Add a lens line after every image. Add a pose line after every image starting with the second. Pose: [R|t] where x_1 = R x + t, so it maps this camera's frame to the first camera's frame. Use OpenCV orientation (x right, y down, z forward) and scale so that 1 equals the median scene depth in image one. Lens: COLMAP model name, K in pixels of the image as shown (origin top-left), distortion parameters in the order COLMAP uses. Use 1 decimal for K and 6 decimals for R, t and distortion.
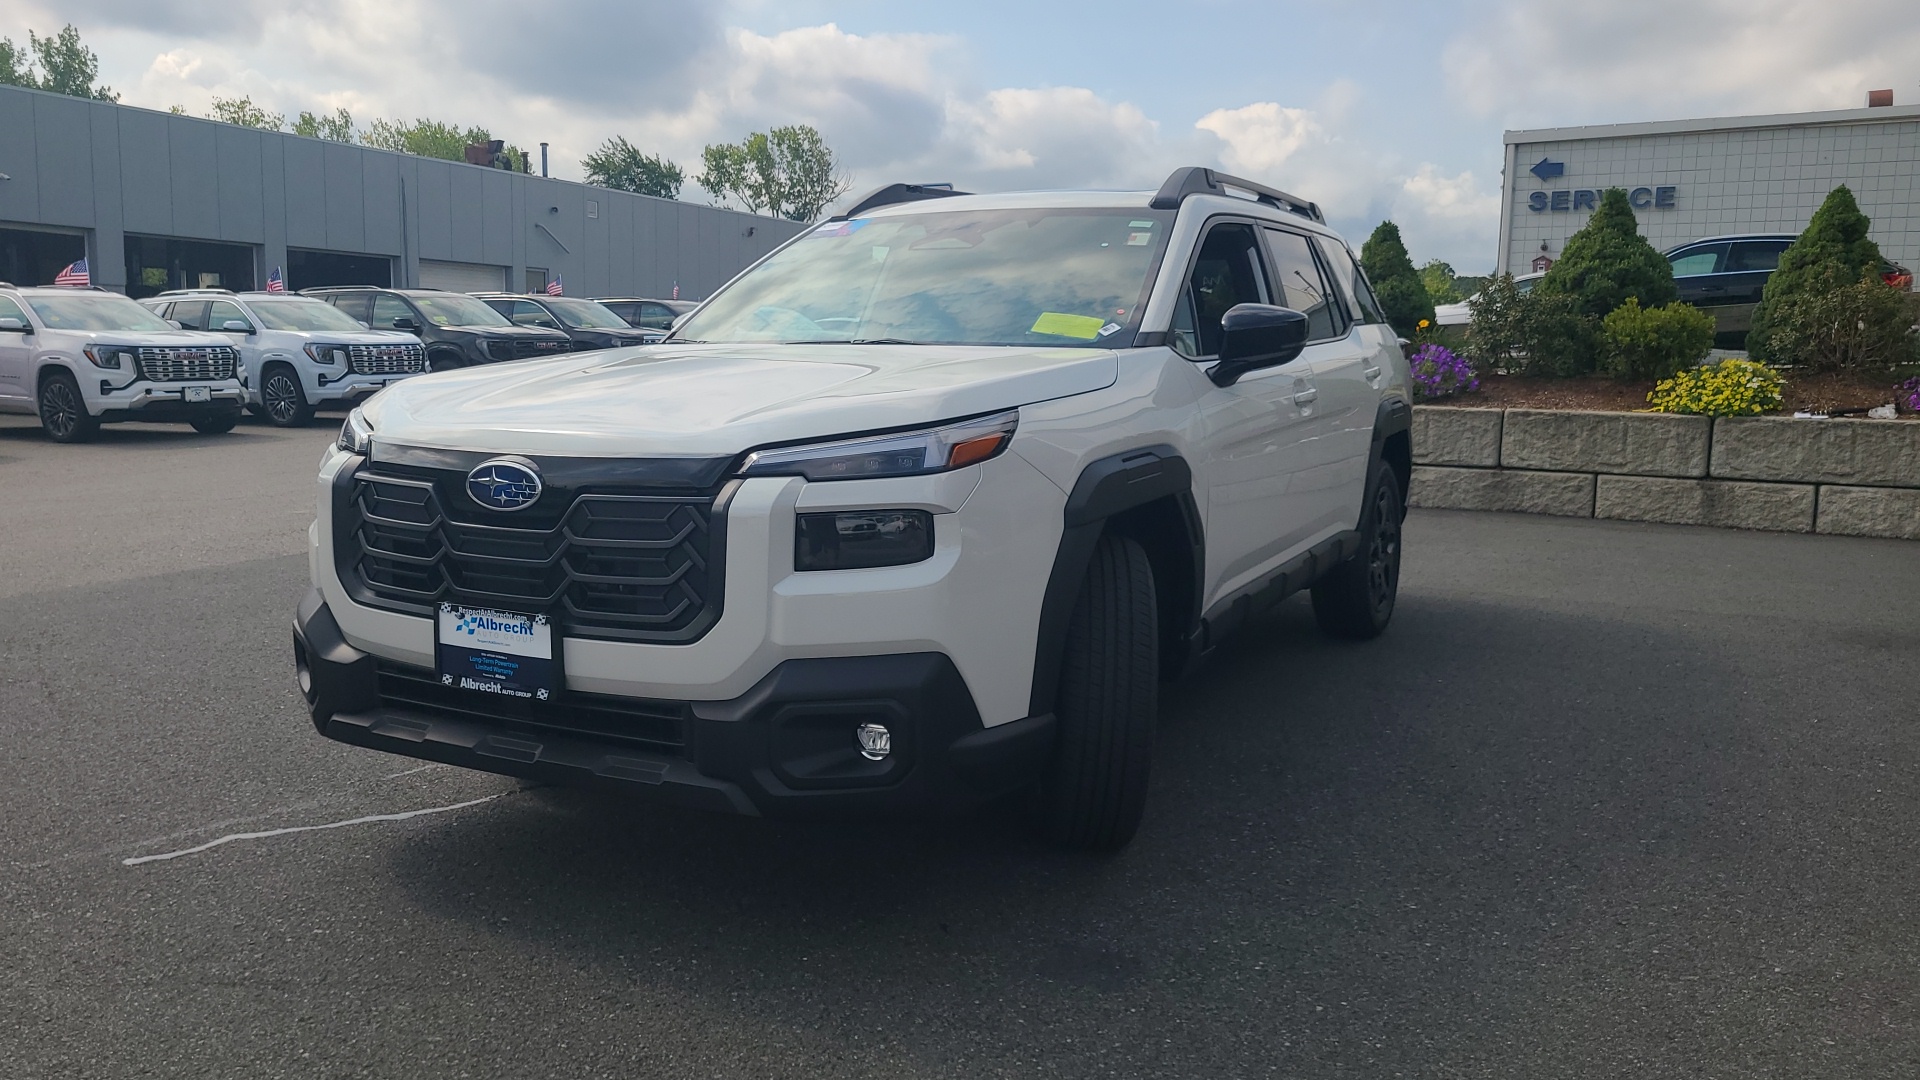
lens RADIAL K [[1432.6, 0, 951.9], [0, 1432.6, 551.1], [0, 0, 1]] dist [0.022044, -0.004363]
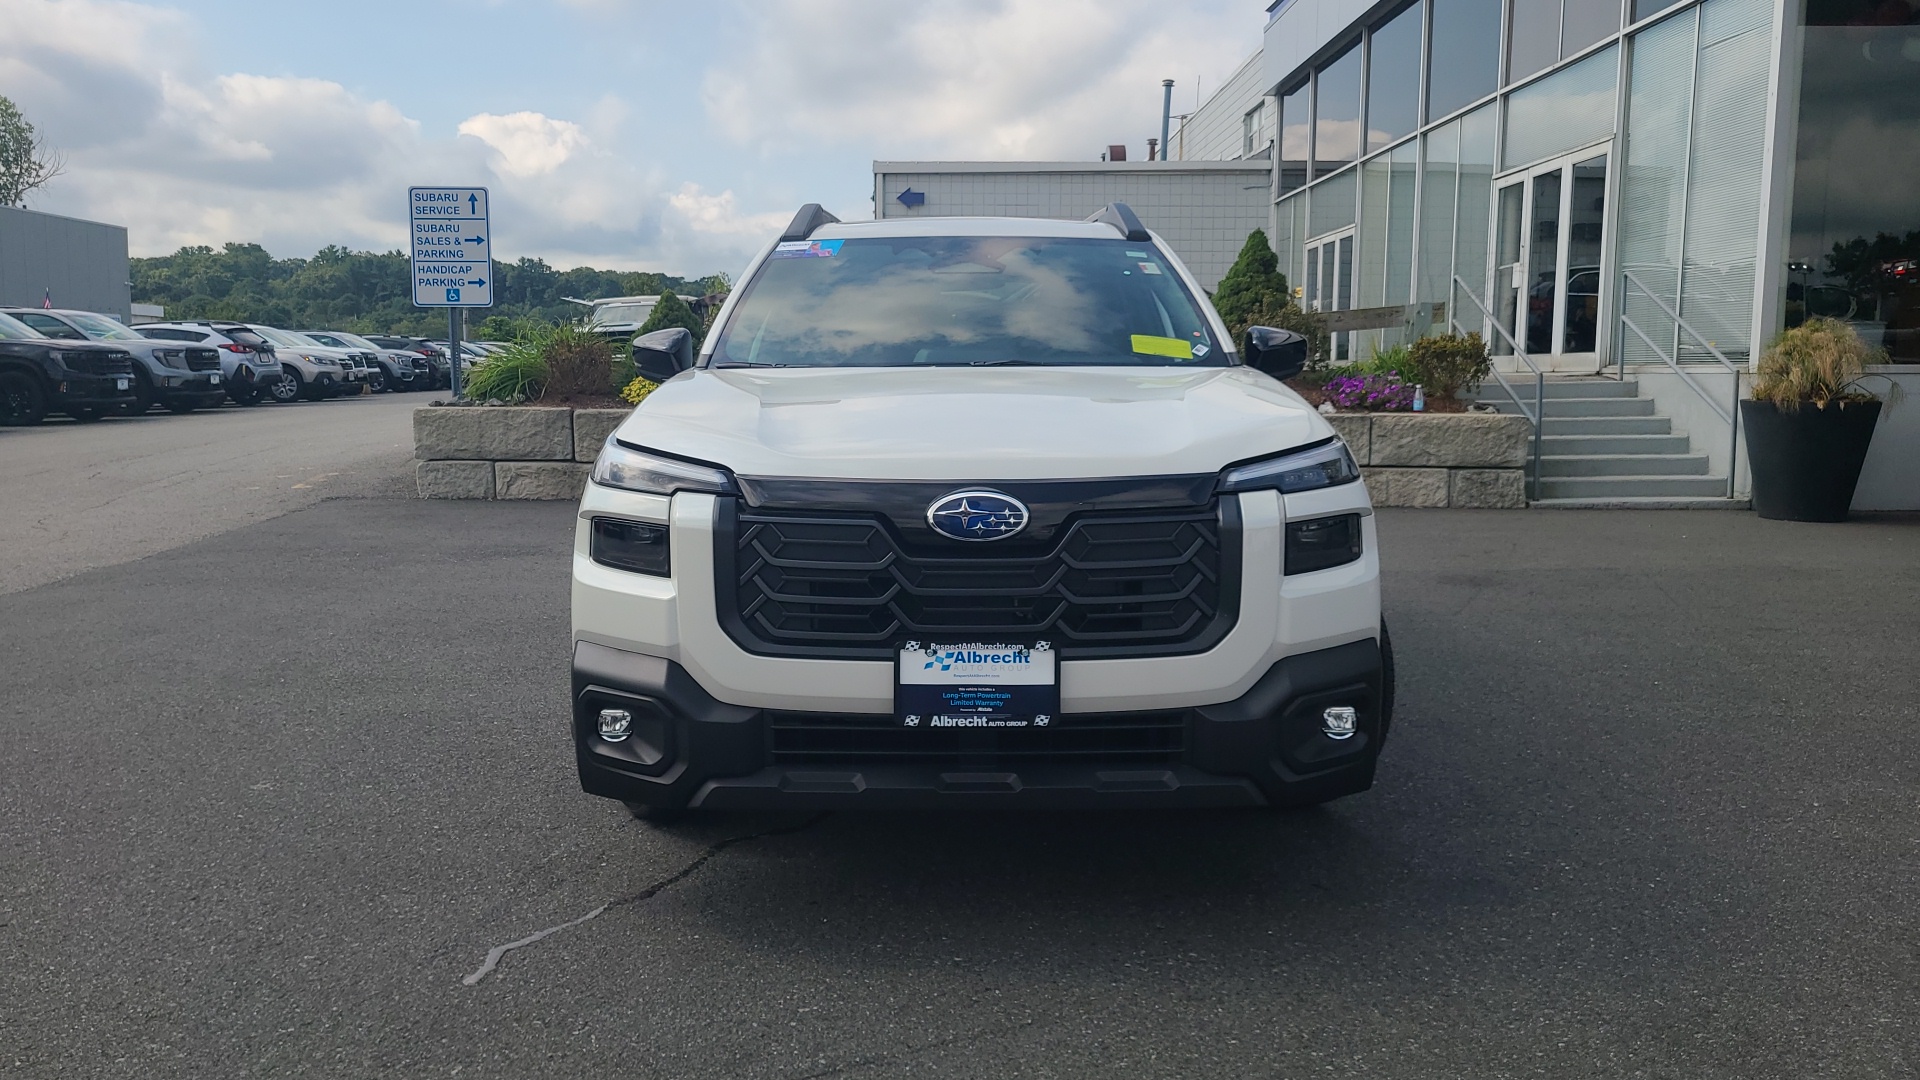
lens RADIAL K [[1425.9, 0, 959.3], [0, 1425.9, 518.9], [0, 0, 1]] dist [-0.007817, 0.084495]
pose [[0.882740, -0.061023, 0.465882, -0.781442], [0.073808, 0.997230, -0.009228, -0.035560], [-0.464028, 0.042532, 0.884799, 0.135812]]
